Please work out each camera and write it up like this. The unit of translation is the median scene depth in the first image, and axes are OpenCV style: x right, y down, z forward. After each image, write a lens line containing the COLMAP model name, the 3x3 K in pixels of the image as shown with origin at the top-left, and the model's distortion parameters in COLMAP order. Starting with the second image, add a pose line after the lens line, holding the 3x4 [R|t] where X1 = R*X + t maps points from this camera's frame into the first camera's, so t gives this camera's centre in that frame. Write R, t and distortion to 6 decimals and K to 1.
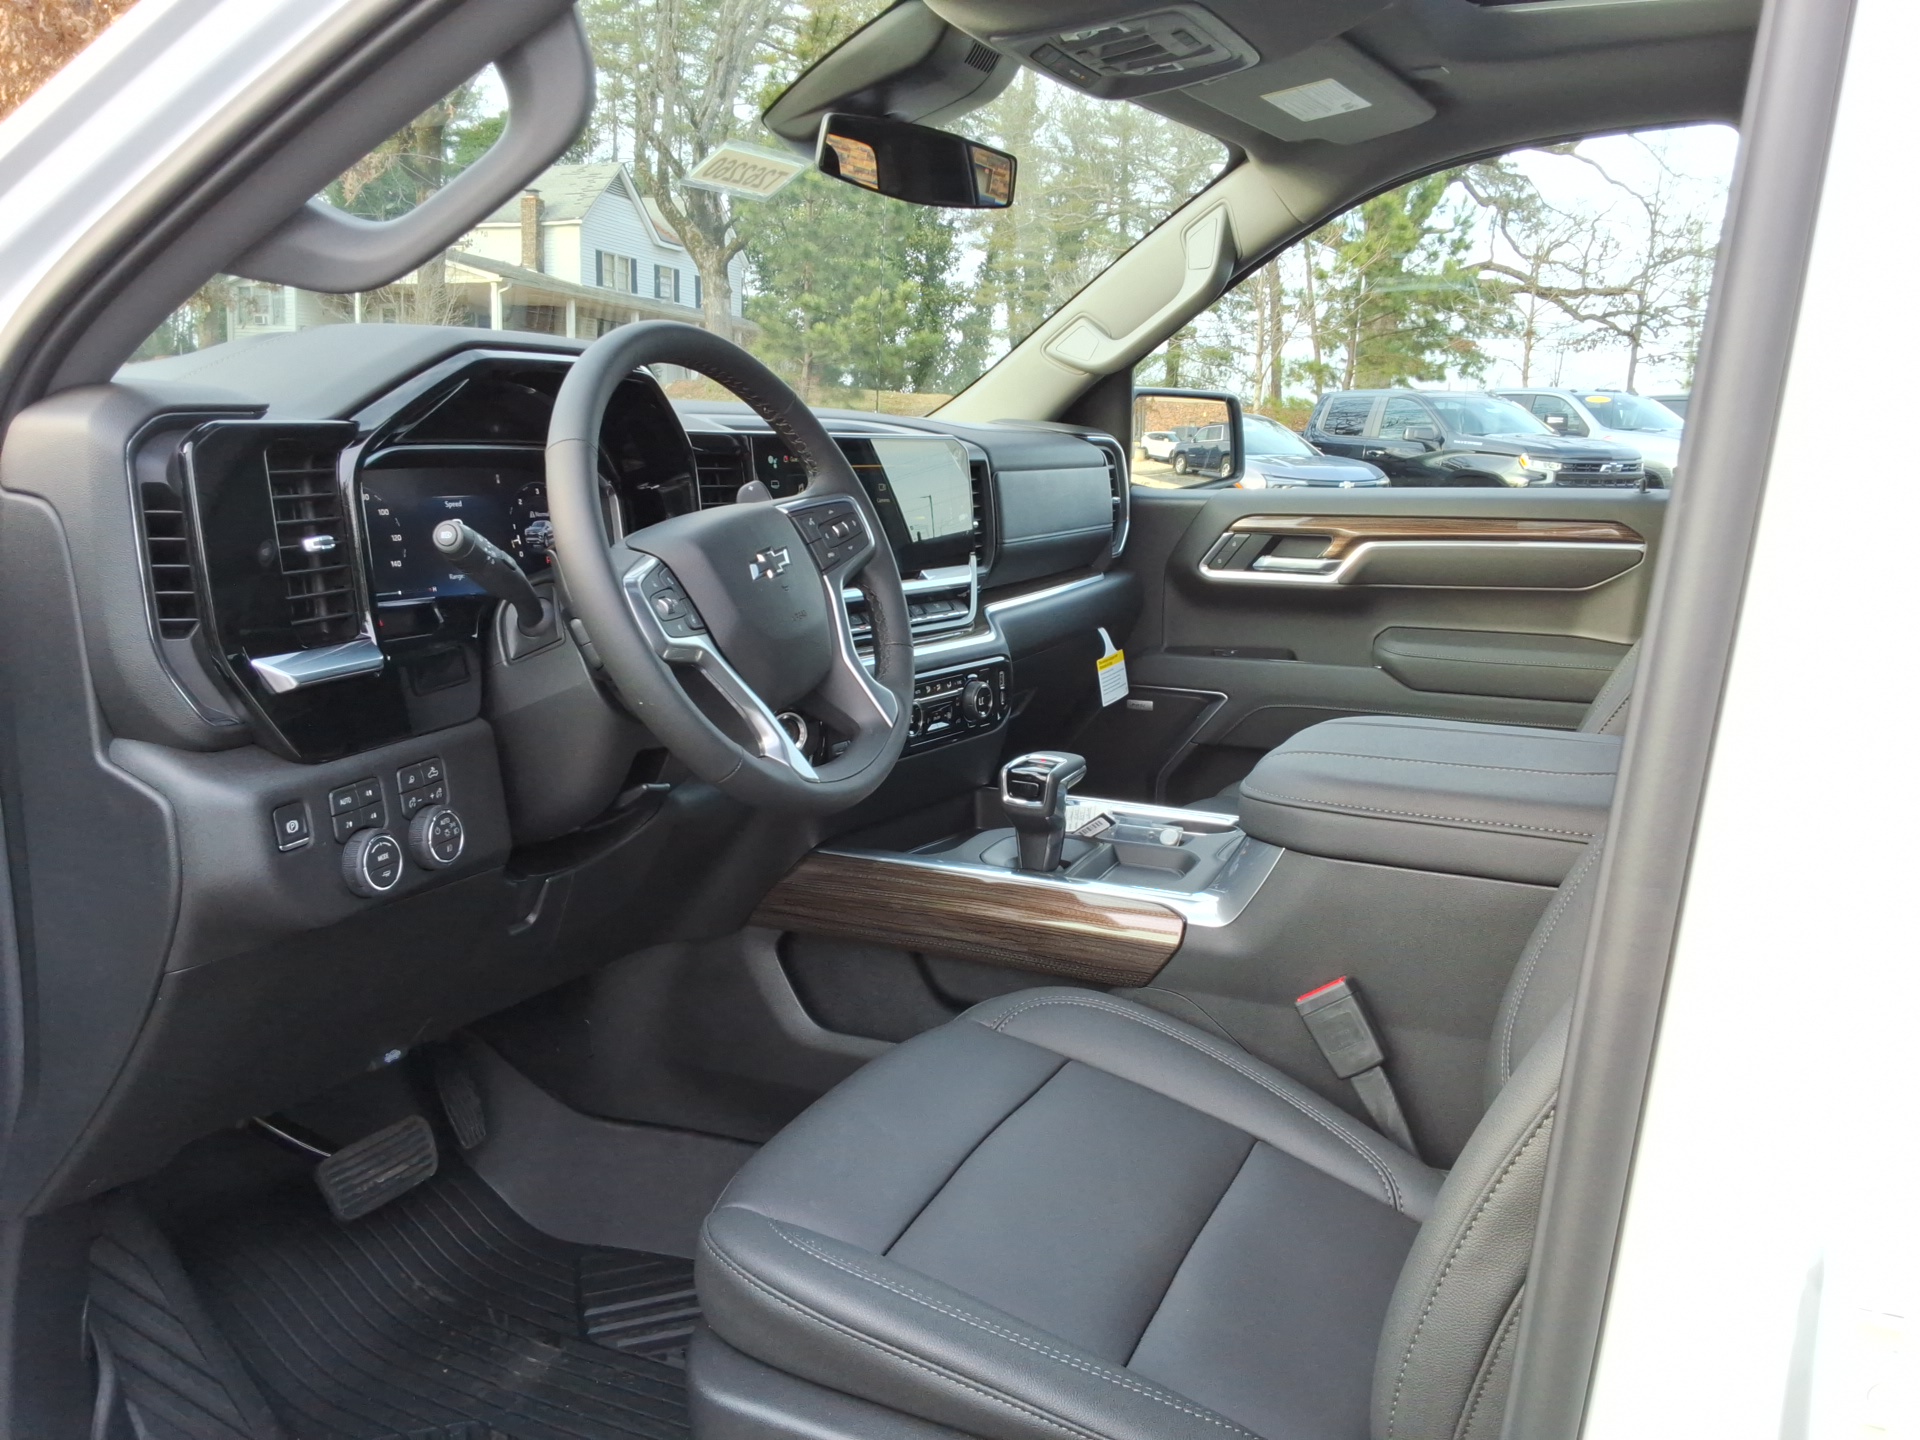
lens RADIAL K [[1538.6, 0, 976.7], [0, 1538.6, 699.7], [0, 0, 1]] dist [0.117068, -0.187635]
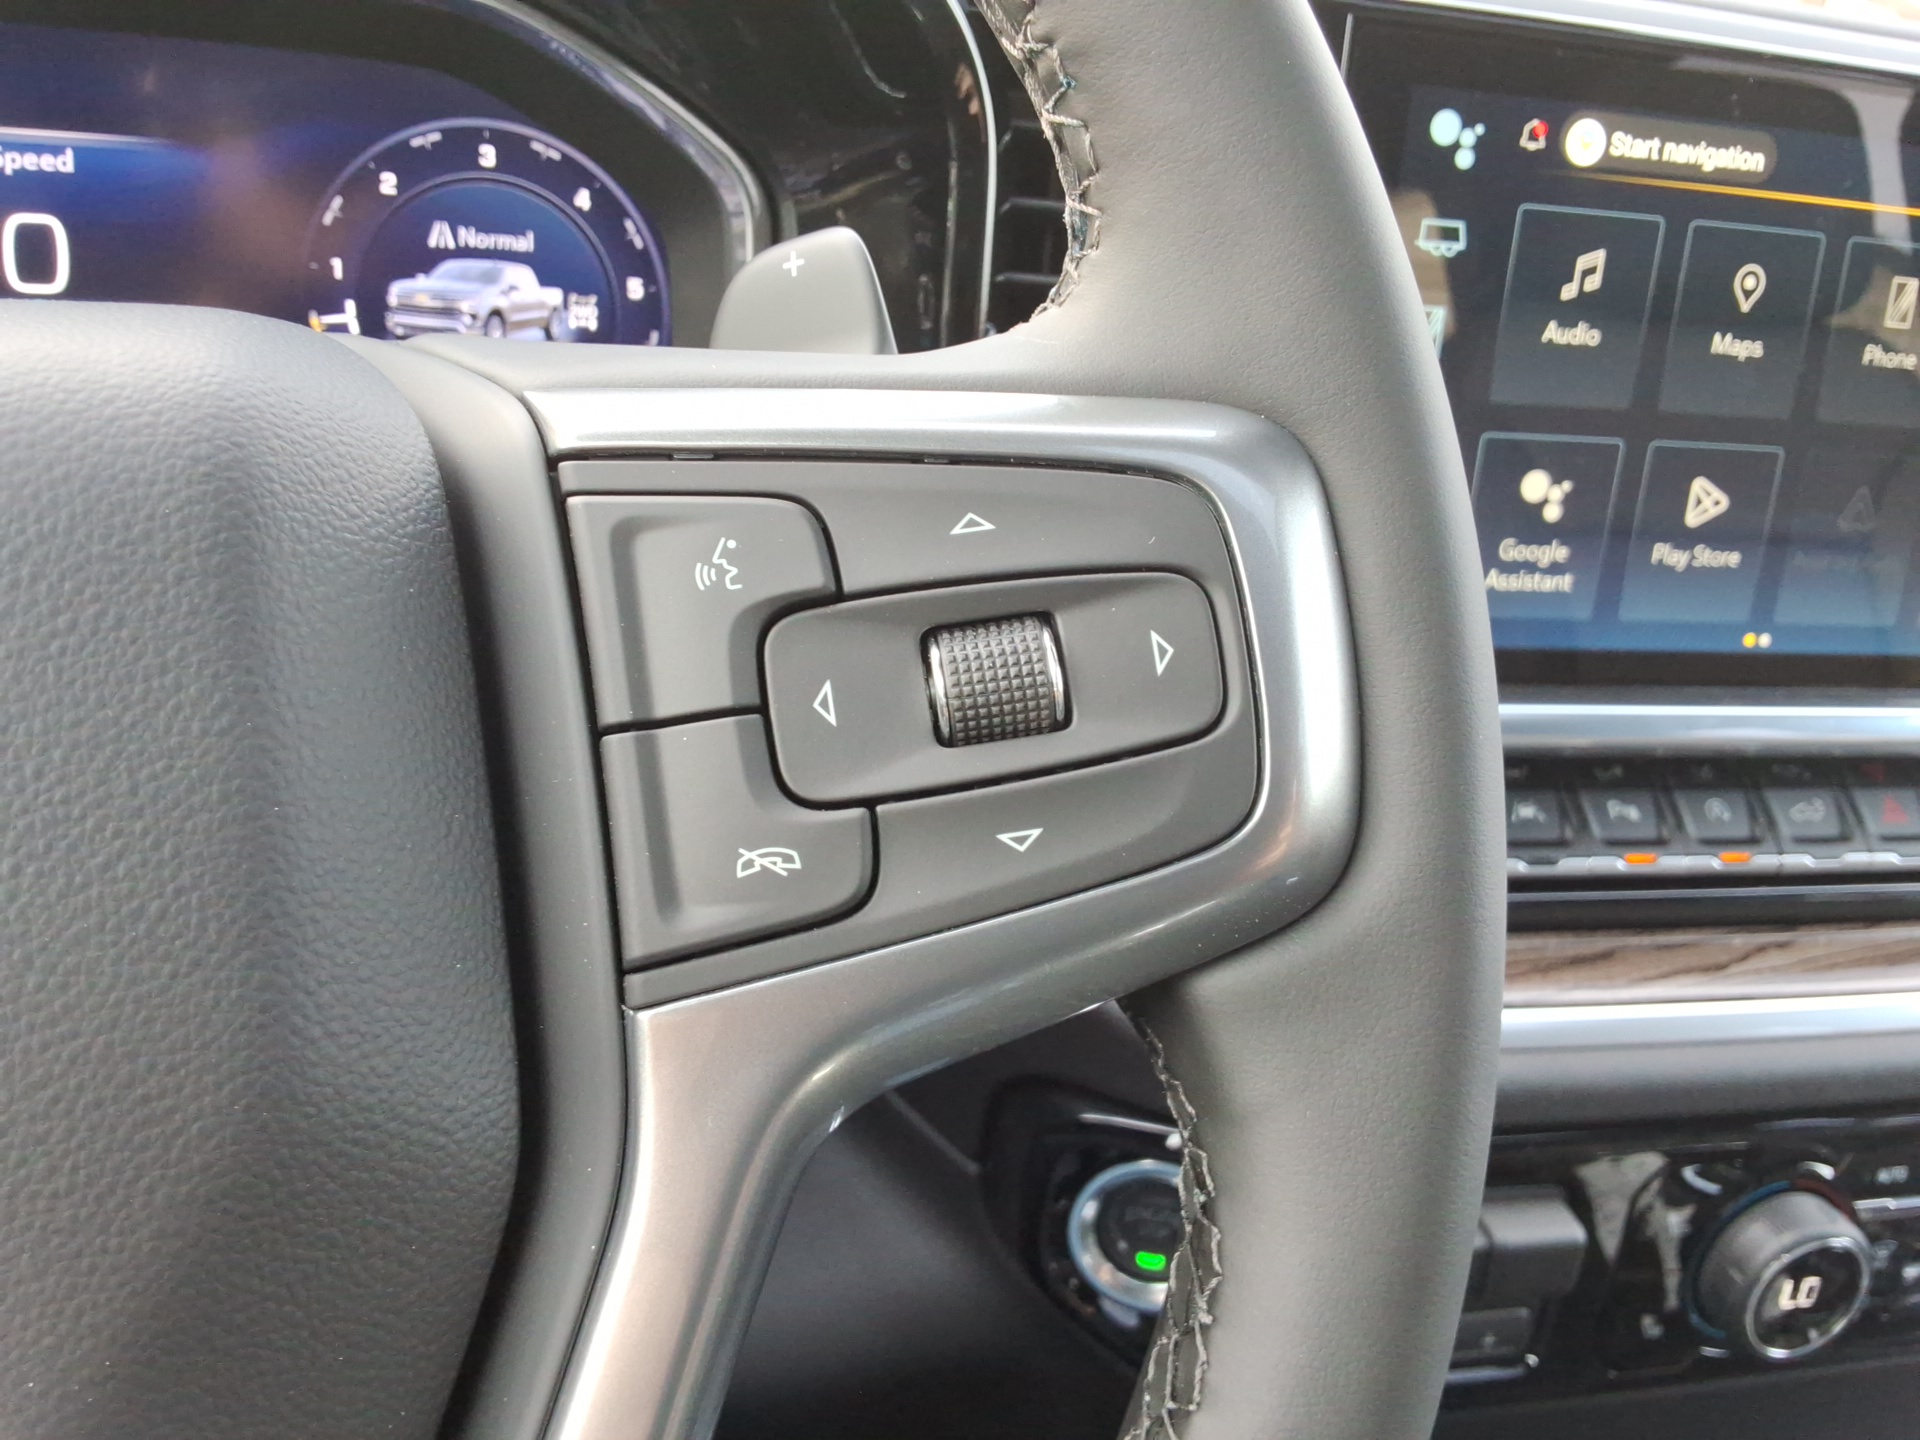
lens RADIAL K [[1579.1, 0, 979.9], [0, 1579.1, 703.7], [0, 0, 1]] dist [0.120065, -0.211757]
pose [[0.709372, 0.297853, -0.638808, -0.000996], [-0.202679, 0.954244, 0.219862, -0.104983], [0.675065, -0.026491, 0.737283, 0.728587]]
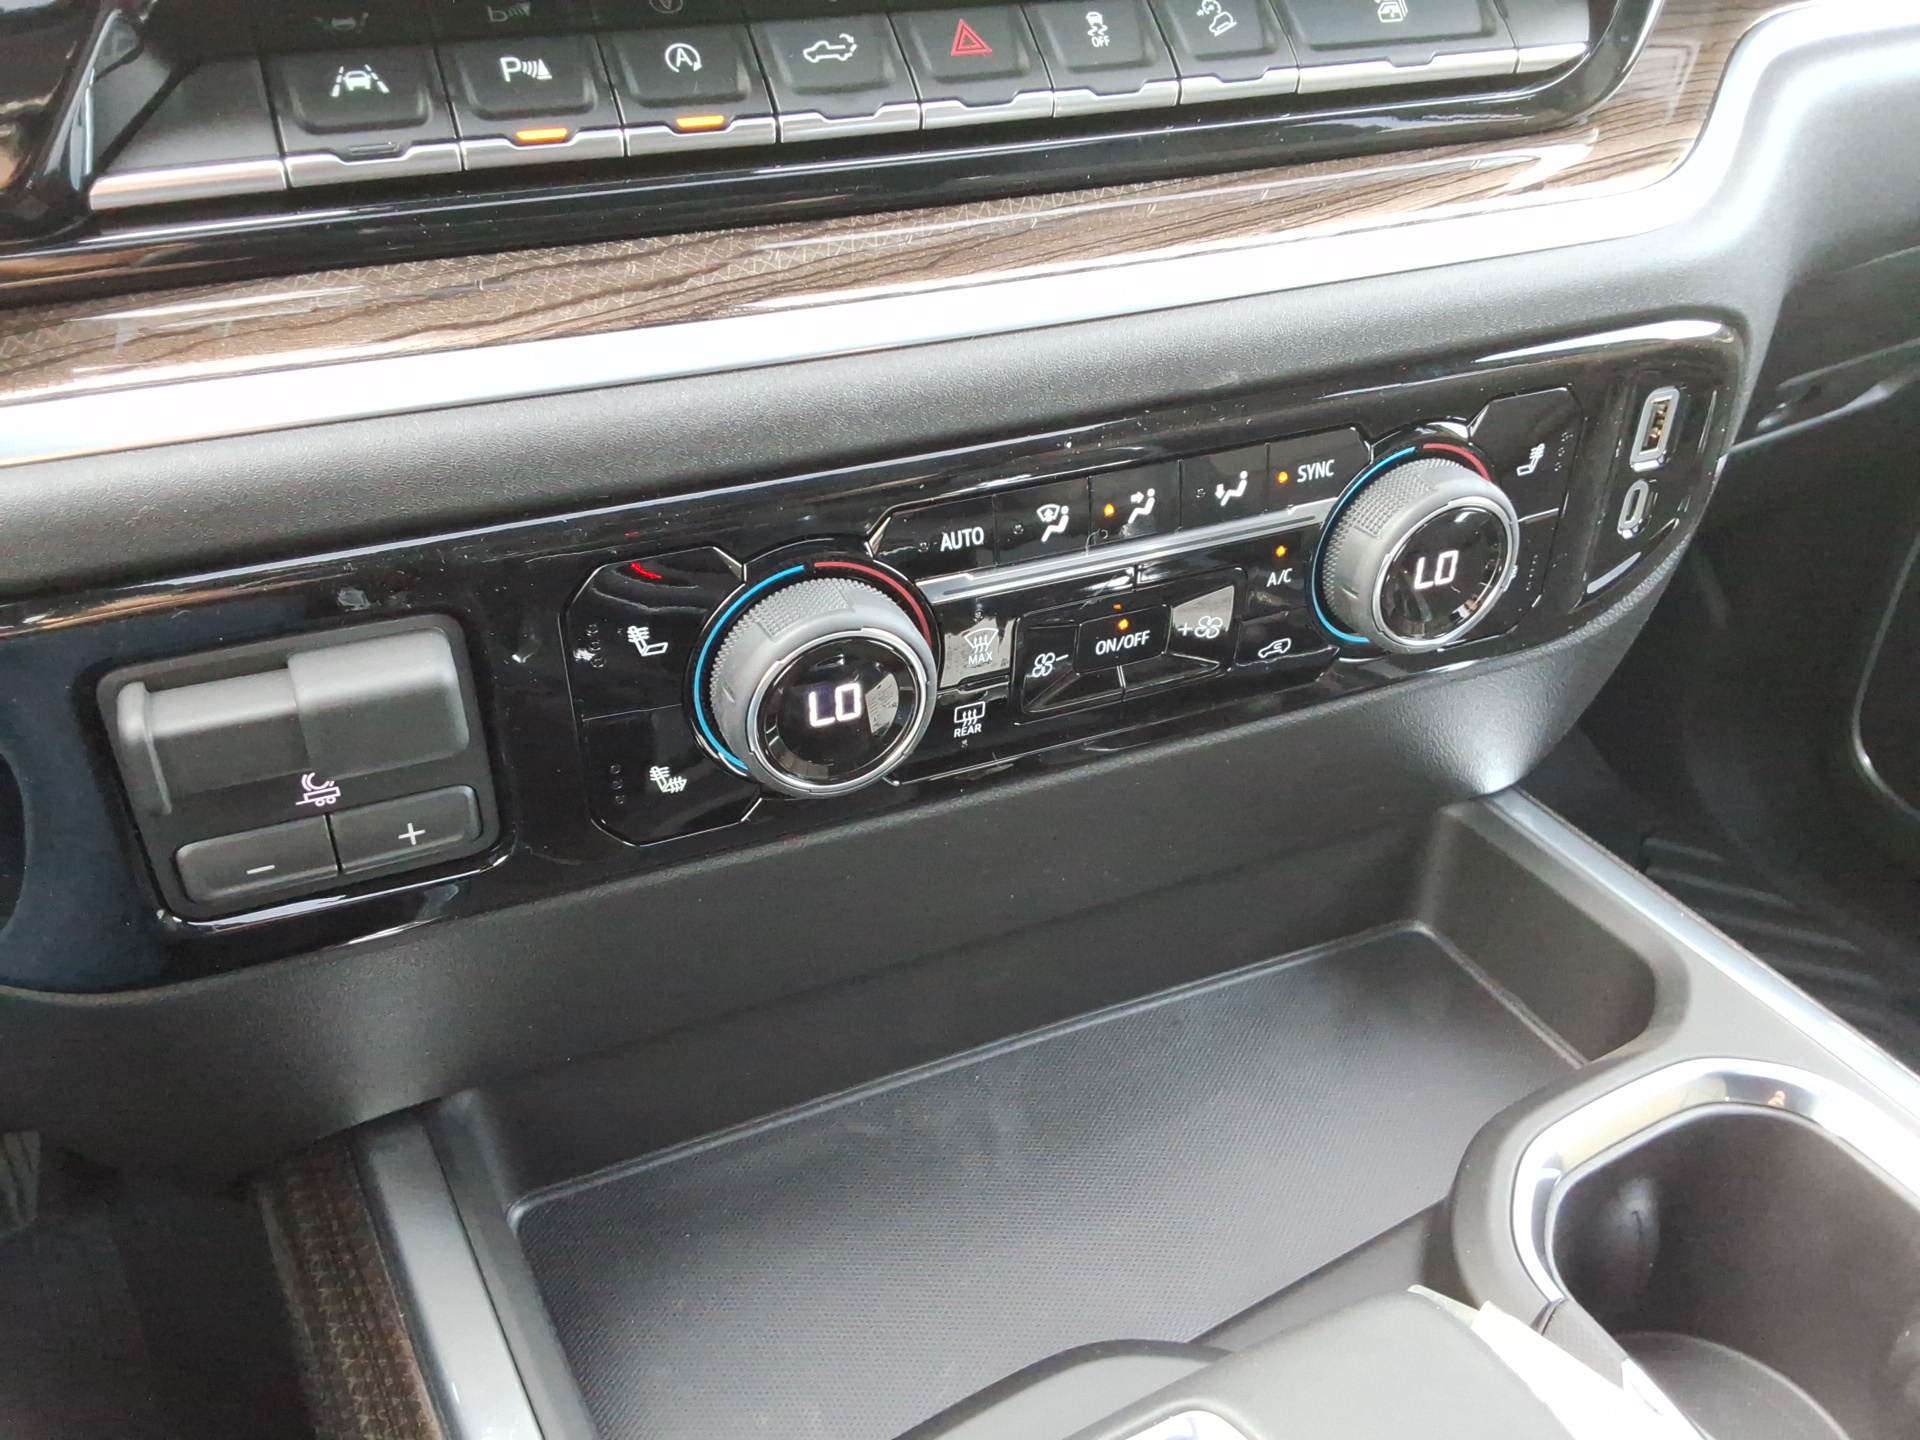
lens RADIAL K [[1545.9, 0, 978.4], [0, 1545.9, 699.6], [0, 0, 1]] dist [0.143047, -0.253086]
pose [[0.825210, 0.326988, -0.460551, 0.056729], [-0.104823, 0.889880, 0.443988, -0.071928], [0.555014, -0.318107, 0.768614, 0.866565]]
